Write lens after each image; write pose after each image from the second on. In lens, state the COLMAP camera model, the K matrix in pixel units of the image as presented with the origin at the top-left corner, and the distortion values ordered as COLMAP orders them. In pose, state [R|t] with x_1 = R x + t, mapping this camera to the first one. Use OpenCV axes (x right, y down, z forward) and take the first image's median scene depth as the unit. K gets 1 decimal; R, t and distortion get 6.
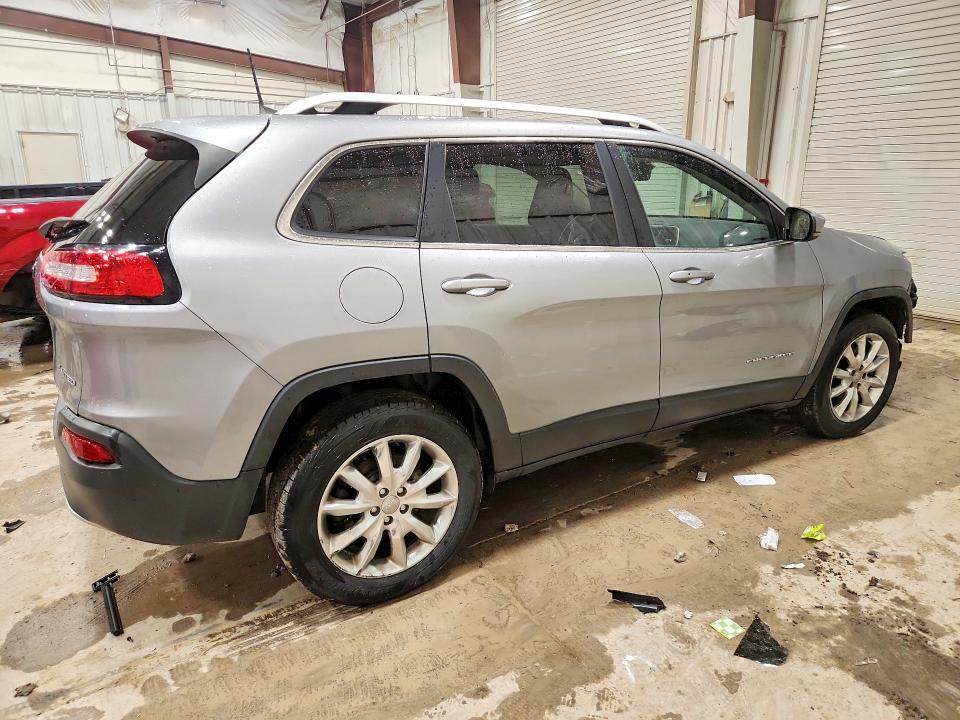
lens RADIAL K [[644.2, 0, 481.3], [0, 644.2, 356.3], [0, 0, 1]] dist [0.044197, -0.029570]
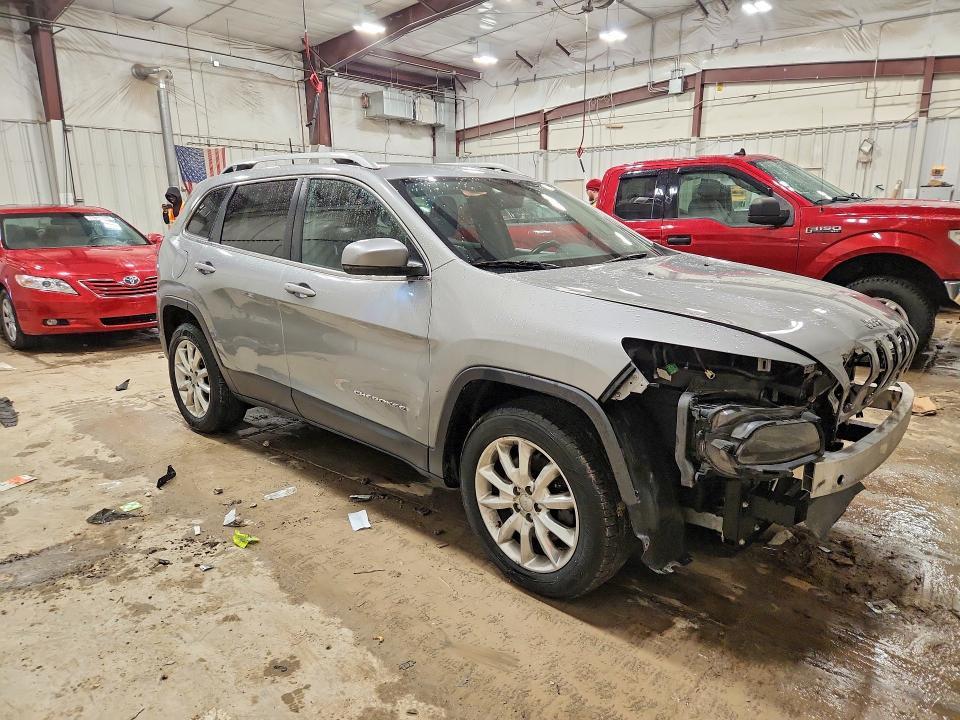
lens RADIAL K [[644.2, 0, 489.7], [0, 644.2, 362.6], [0, 0, 1]] dist [0.044197, -0.029570]
pose [[0.283116, 0.219571, -0.933614, 1.288310], [-0.251816, 0.956307, 0.148545, -0.214998], [0.925437, 0.193043, 0.326037, 0.812253]]
